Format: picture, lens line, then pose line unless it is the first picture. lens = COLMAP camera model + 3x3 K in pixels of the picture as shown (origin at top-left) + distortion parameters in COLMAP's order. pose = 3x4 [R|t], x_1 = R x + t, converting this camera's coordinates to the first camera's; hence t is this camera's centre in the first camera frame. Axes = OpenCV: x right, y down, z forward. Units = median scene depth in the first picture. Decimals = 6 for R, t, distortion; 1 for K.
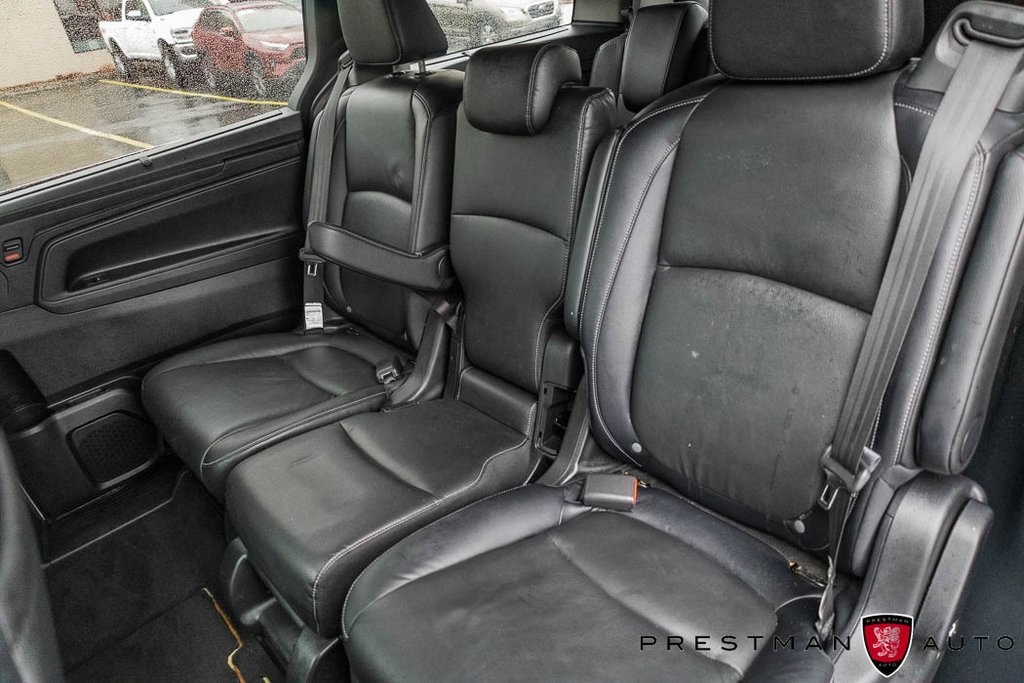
lens RADIAL K [[669.6, 0, 513.2], [0, 669.6, 344.4], [0, 0, 1]] dist [0.009599, 0.000121]
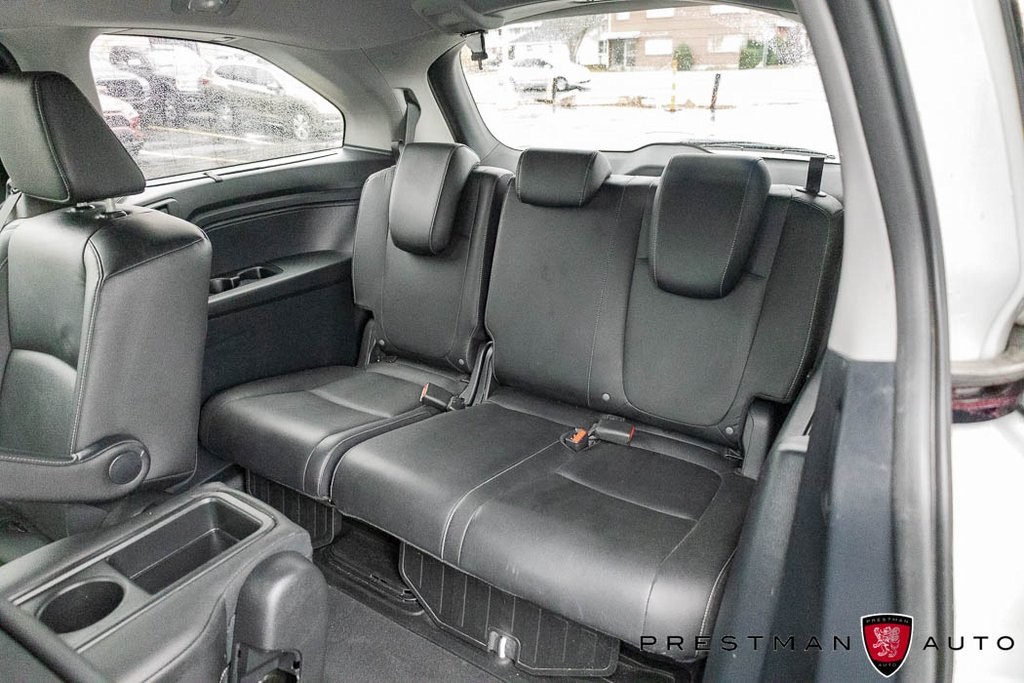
lens RADIAL K [[669.6, 0, 518.0], [0, 669.6, 343.3], [0, 0, 1]] dist [0.009599, 0.000121]
pose [[0.964106, 0.005797, 0.265453, 0.142592], [0.026697, 0.992578, -0.118639, -0.170089], [-0.264171, 0.121468, 0.956796, 0.149655]]
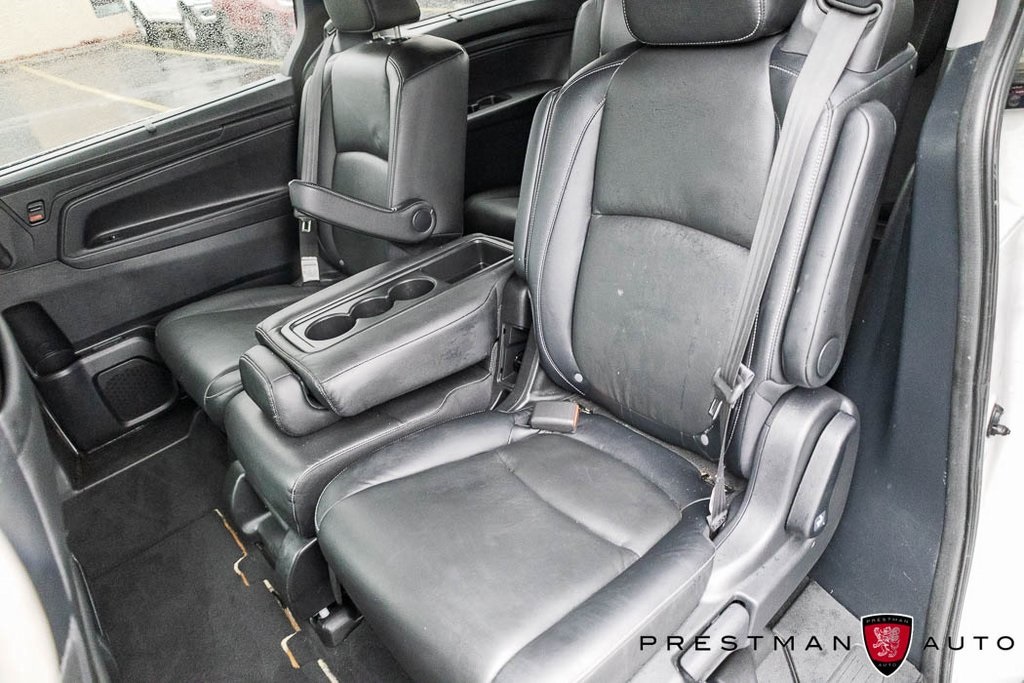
lens RADIAL K [[669.6, 0, 513.7], [0, 669.6, 344.0], [0, 0, 1]] dist [0.009599, 0.000121]
pose [[0.999179, -0.008140, -0.039682, 0.104557], [0.010459, 0.998228, 0.058573, 0.025746], [0.039135, -0.058940, 0.997494, -0.110537]]
